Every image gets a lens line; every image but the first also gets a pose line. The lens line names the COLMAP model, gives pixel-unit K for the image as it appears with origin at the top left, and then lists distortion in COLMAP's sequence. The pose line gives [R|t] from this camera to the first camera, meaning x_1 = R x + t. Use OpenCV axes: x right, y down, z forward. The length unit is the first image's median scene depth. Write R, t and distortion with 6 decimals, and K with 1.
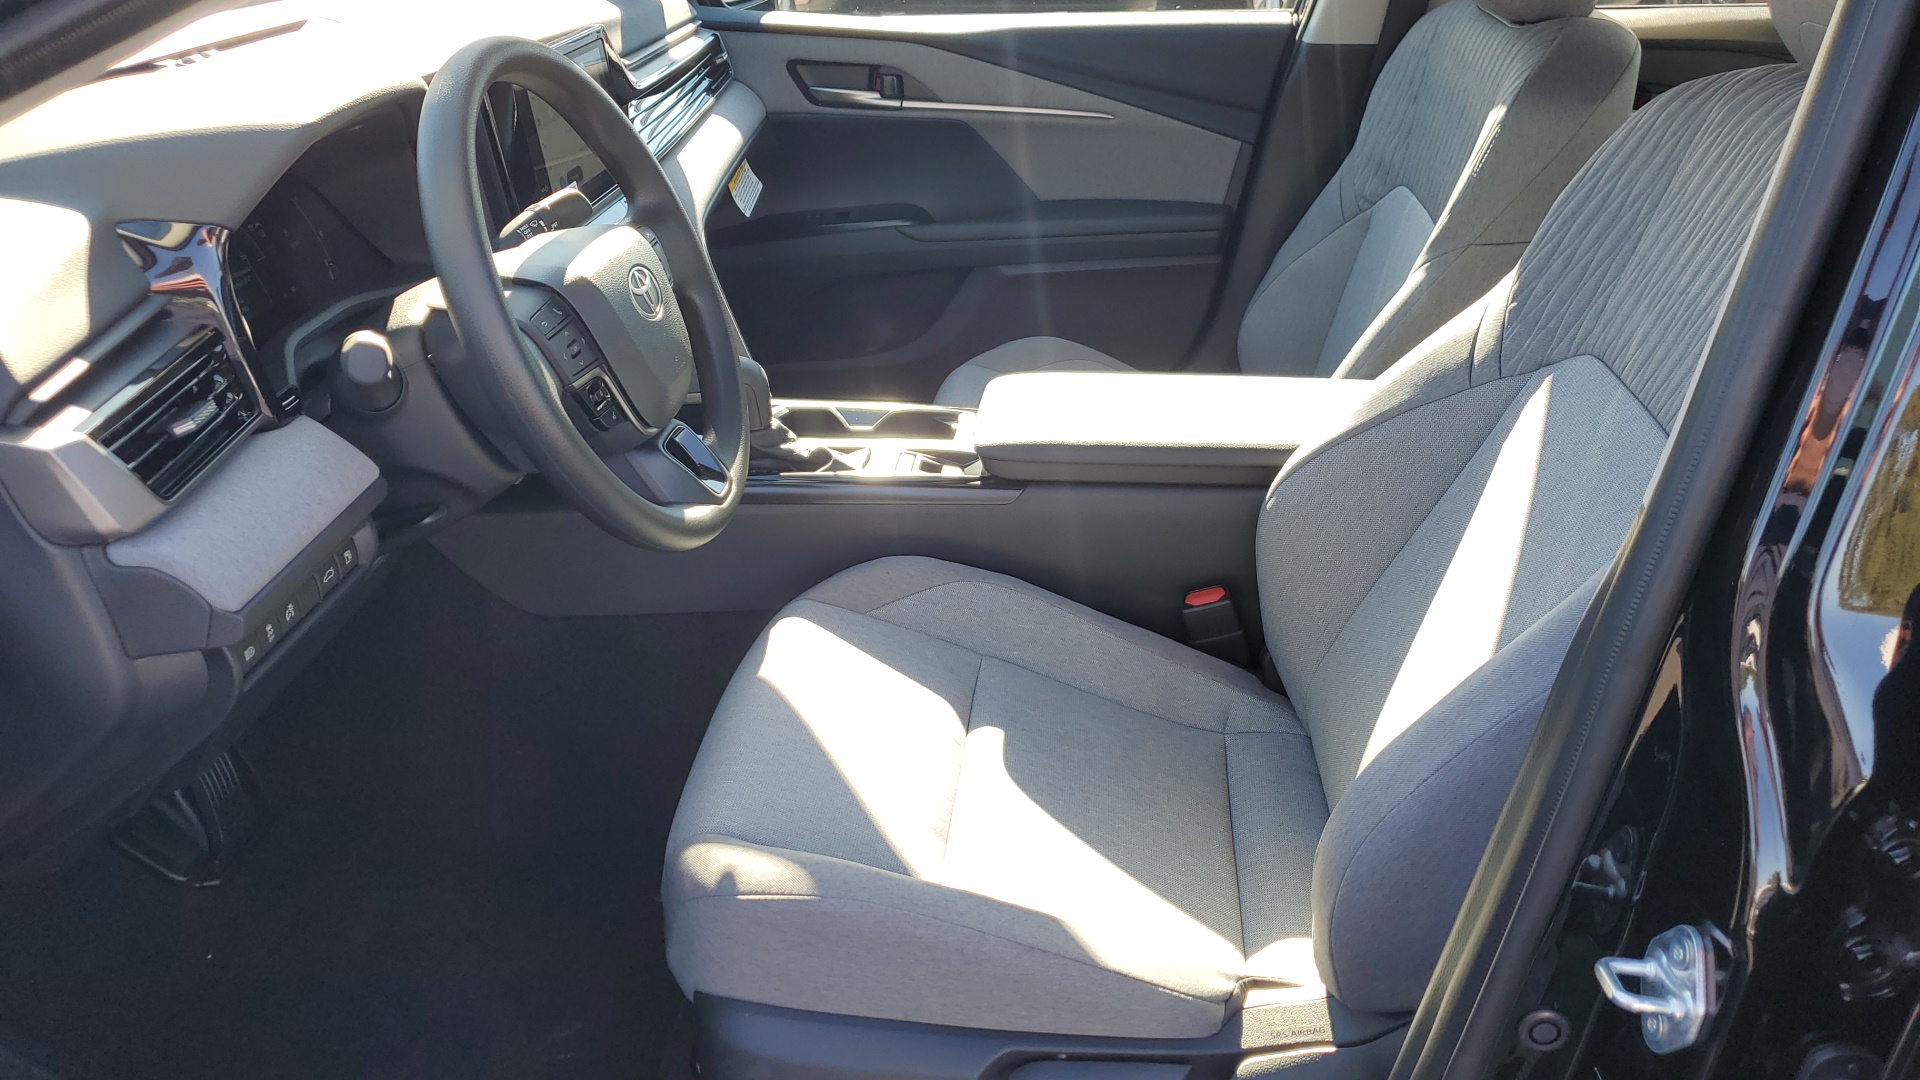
lens RADIAL K [[1507.2, 0, 962.8], [0, 1507.2, 538.3], [0, 0, 1]] dist [0.058568, -0.066665]
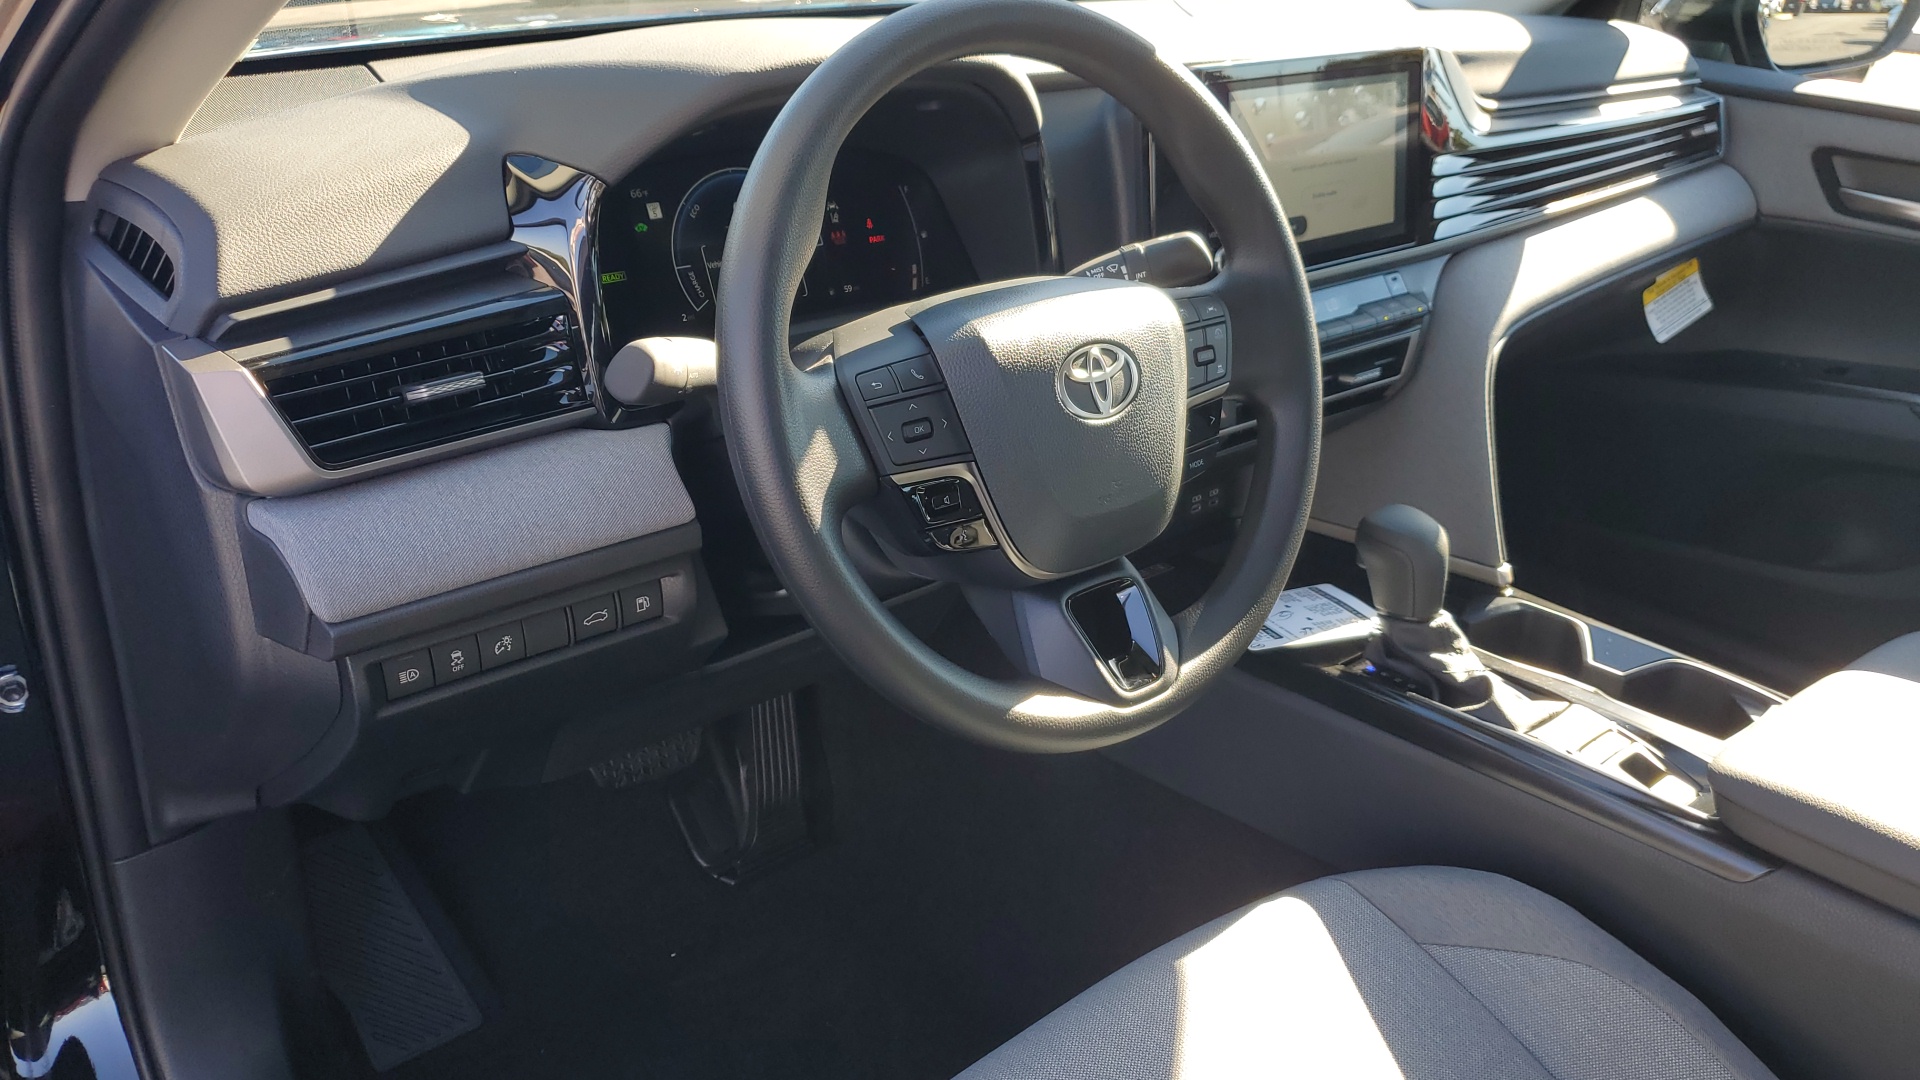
lens RADIAL K [[1507.2, 0, 935.0], [0, 1507.2, 528.3], [0, 0, 1]] dist [0.058568, -0.066665]
pose [[0.718386, 0.298624, -0.628288, 0.134386], [-0.328029, 0.941874, 0.072602, -0.090831], [0.613448, 0.153940, 0.774586, 0.316375]]
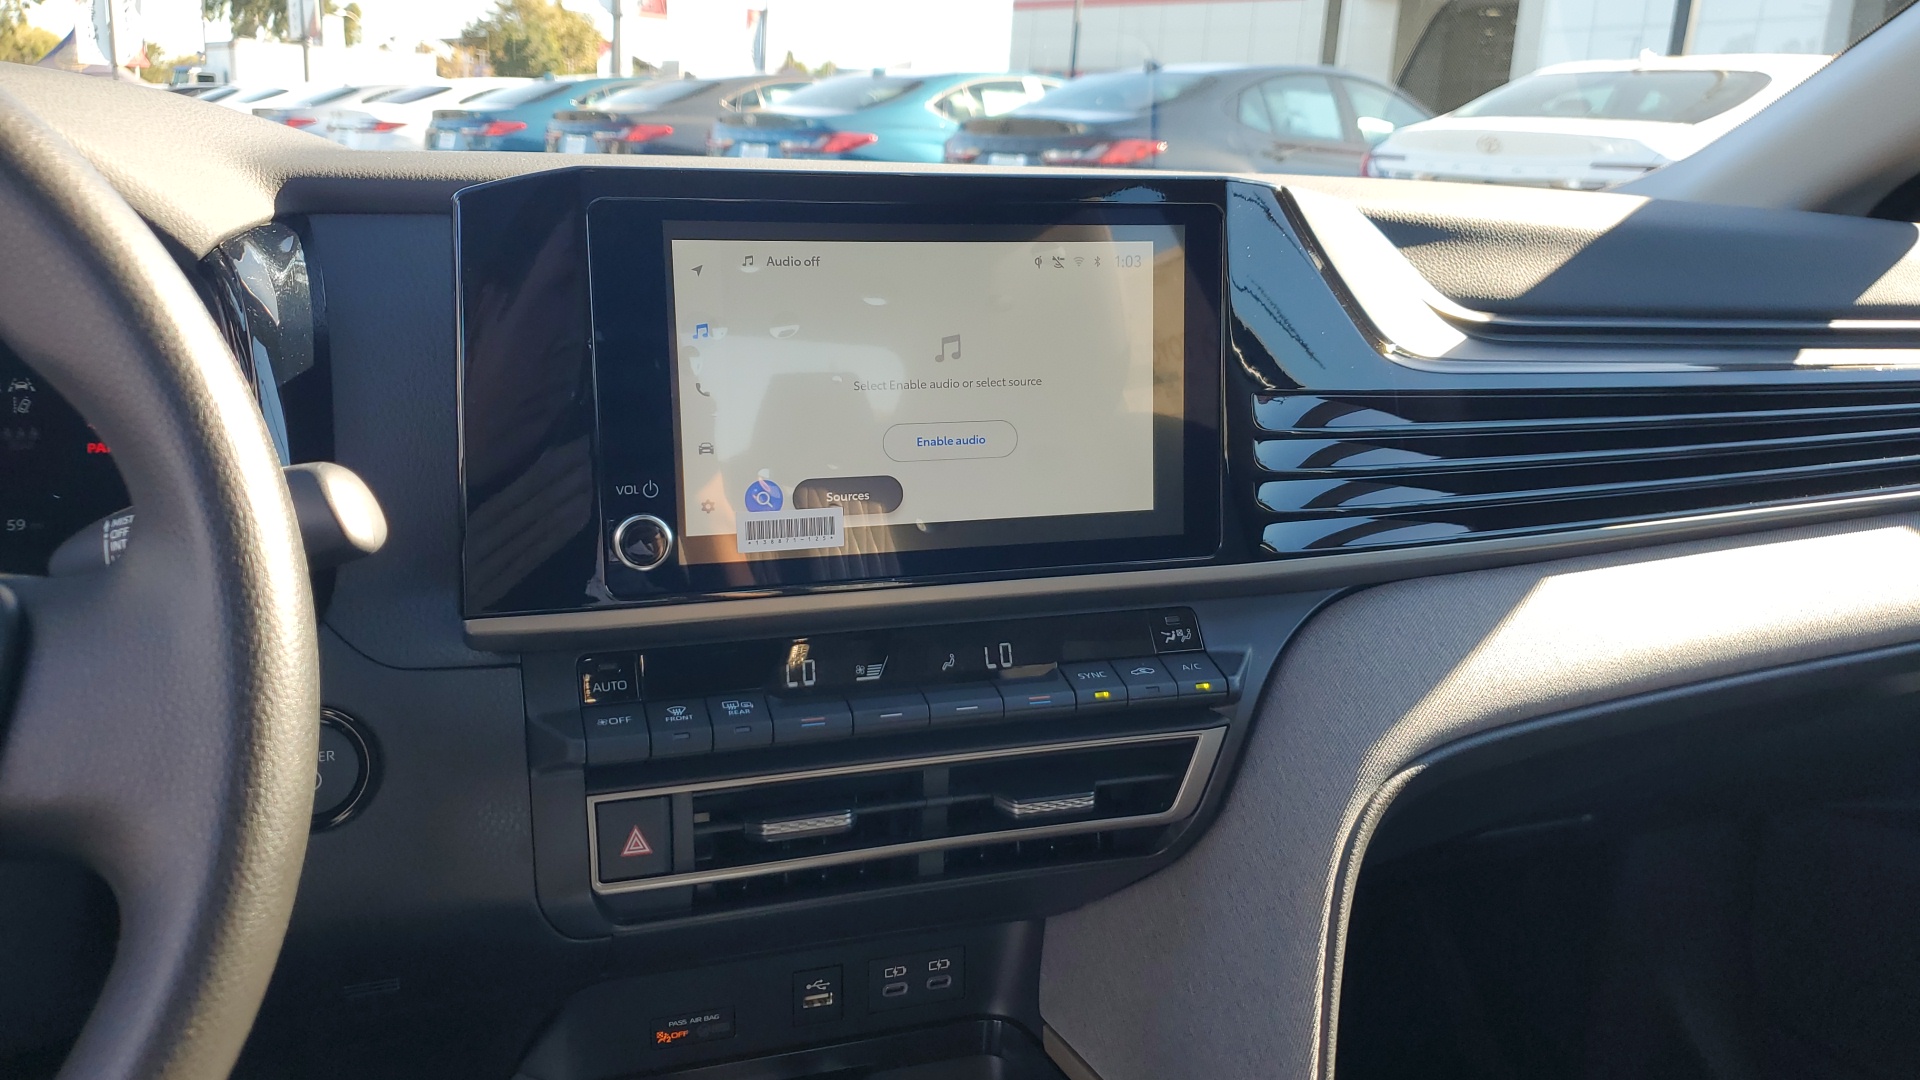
lens RADIAL K [[1507.2, 0, 924.6], [0, 1507.2, 522.1], [0, 0, 1]] dist [0.058568, -0.066665]
pose [[0.416793, 0.226597, -0.880305, 0.091908], [-0.421608, 0.906154, 0.033634, -0.245095], [0.805314, 0.357125, 0.473214, 0.806300]]
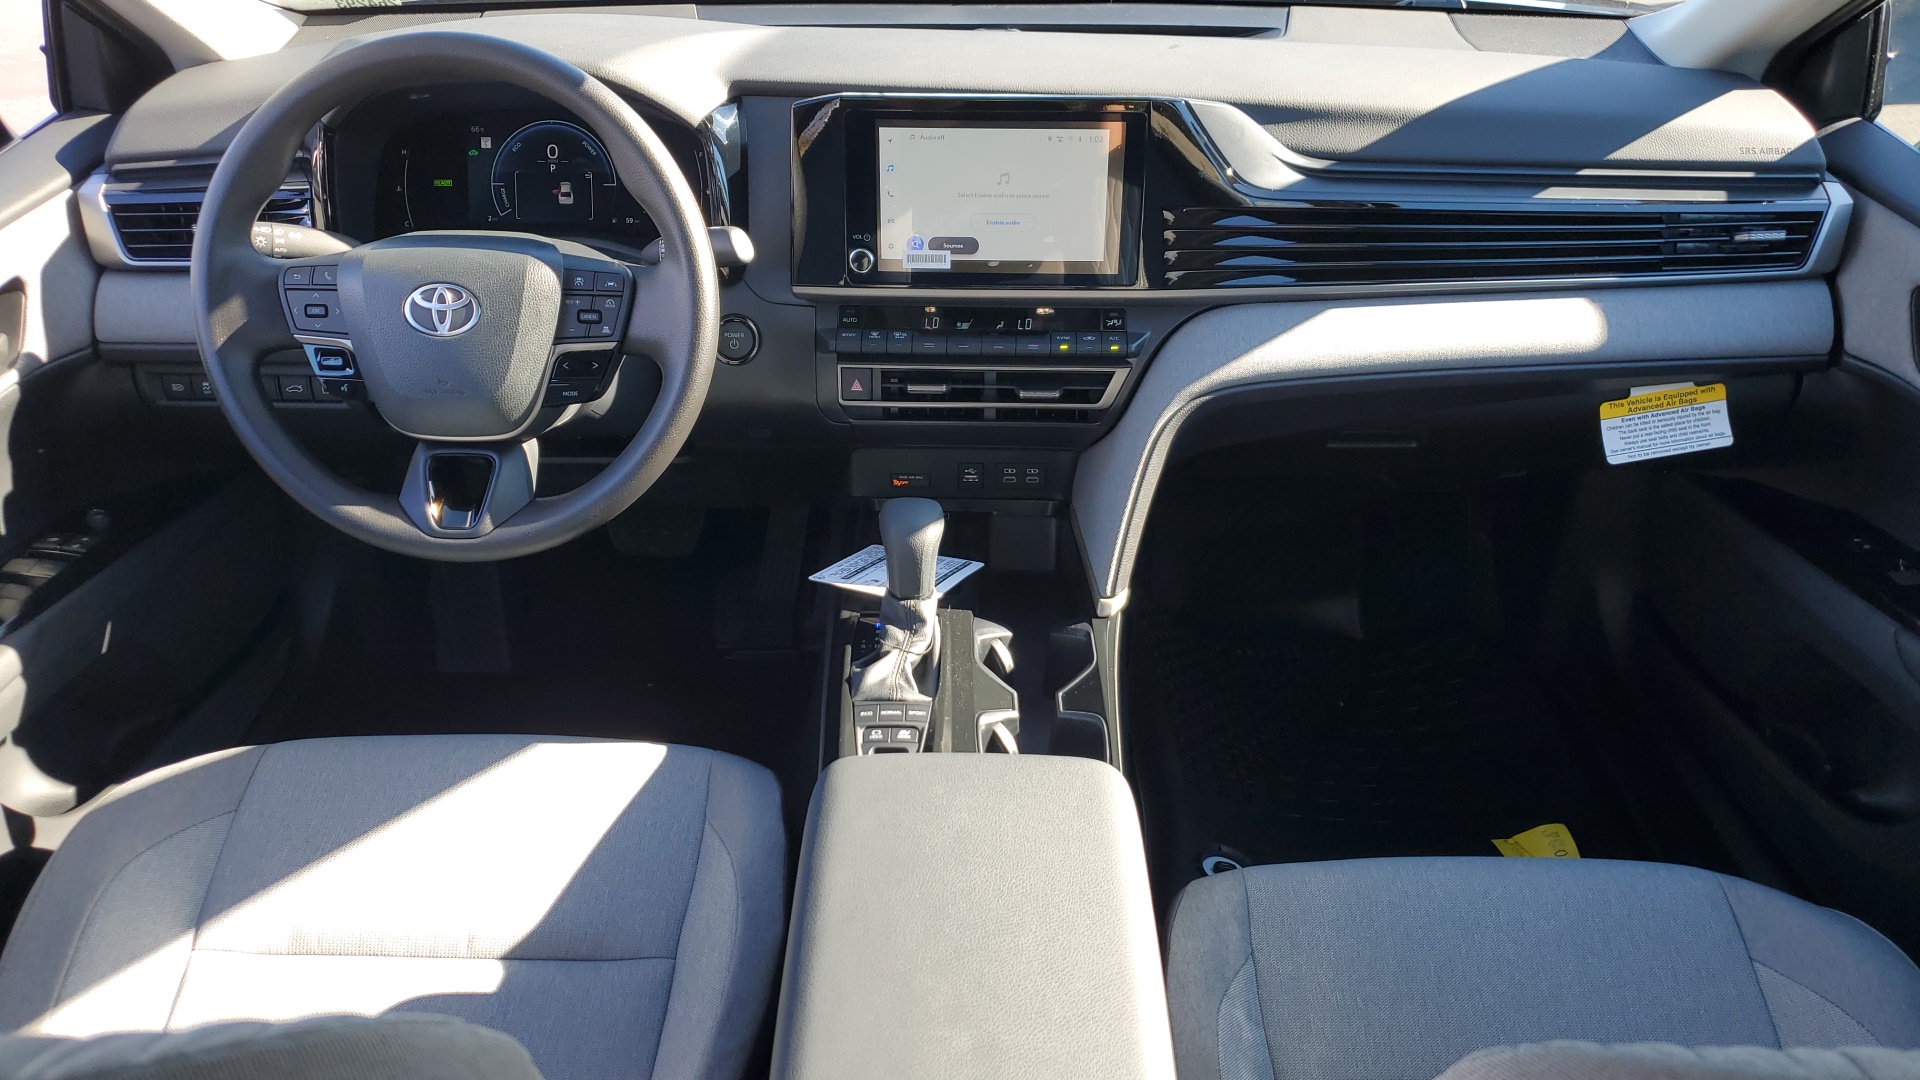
lens RADIAL K [[1507.2, 0, 956.9], [0, 1507.2, 554.8], [0, 0, 1]] dist [0.058568, -0.066665]
pose [[0.084507, 0.503195, -0.860031, 0.552037], [-0.442321, 0.792361, 0.420139, -0.443713], [0.892867, 0.344905, 0.289533, 0.784401]]
